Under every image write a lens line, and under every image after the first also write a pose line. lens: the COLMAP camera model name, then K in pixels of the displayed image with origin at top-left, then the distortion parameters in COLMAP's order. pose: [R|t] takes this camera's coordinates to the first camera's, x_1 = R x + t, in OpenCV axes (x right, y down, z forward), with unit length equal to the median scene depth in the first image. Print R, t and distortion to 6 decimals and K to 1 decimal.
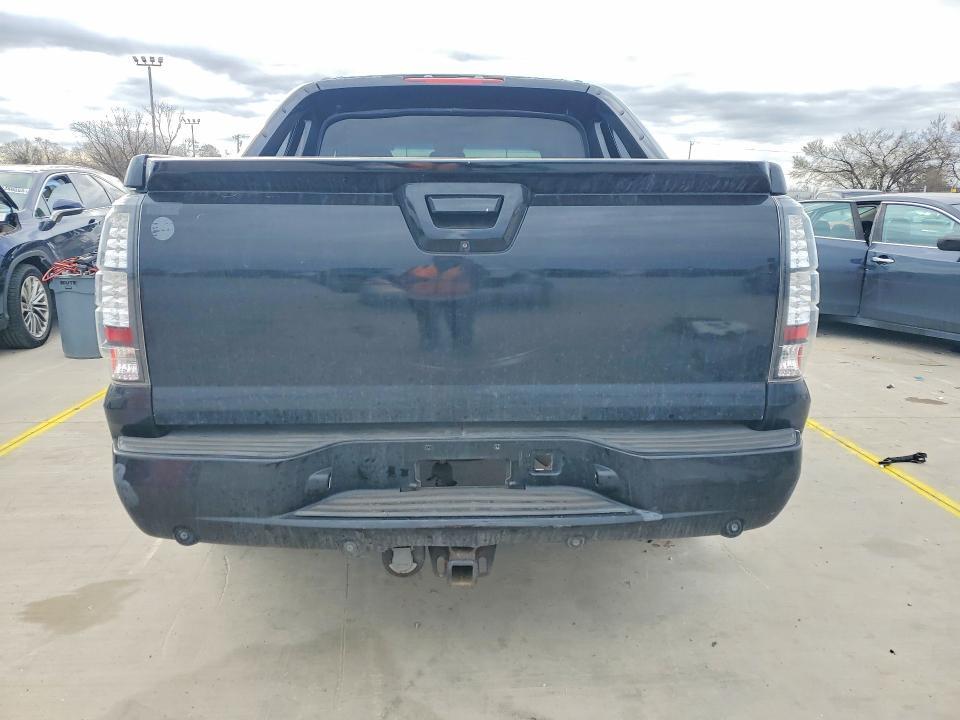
lens RADIAL K [[751.9, 0, 480.0], [0, 751.9, 360.0], [0, 0, 1]] dist [0.001301, 0.010015]
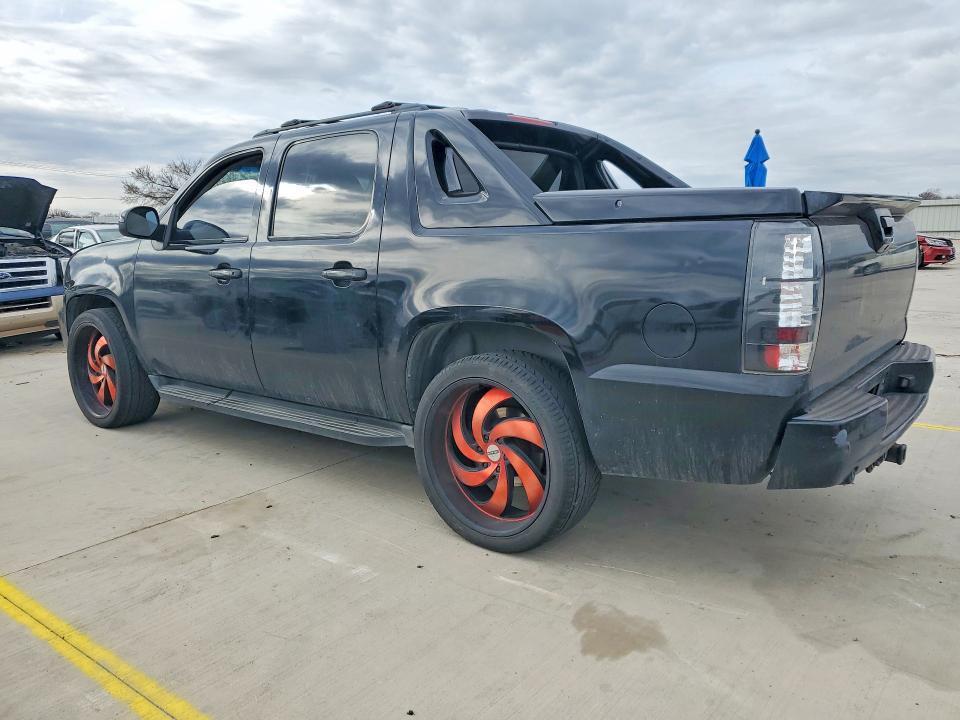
lens RADIAL K [[751.9, 0, 480.0], [0, 751.9, 360.0], [0, 0, 1]] dist [0.001301, 0.010015]
pose [[0.676042, -0.165131, 0.718122, -1.344478], [0.188257, 0.980930, 0.048338, -0.115048], [-0.712409, 0.102513, 0.694237, 0.402248]]
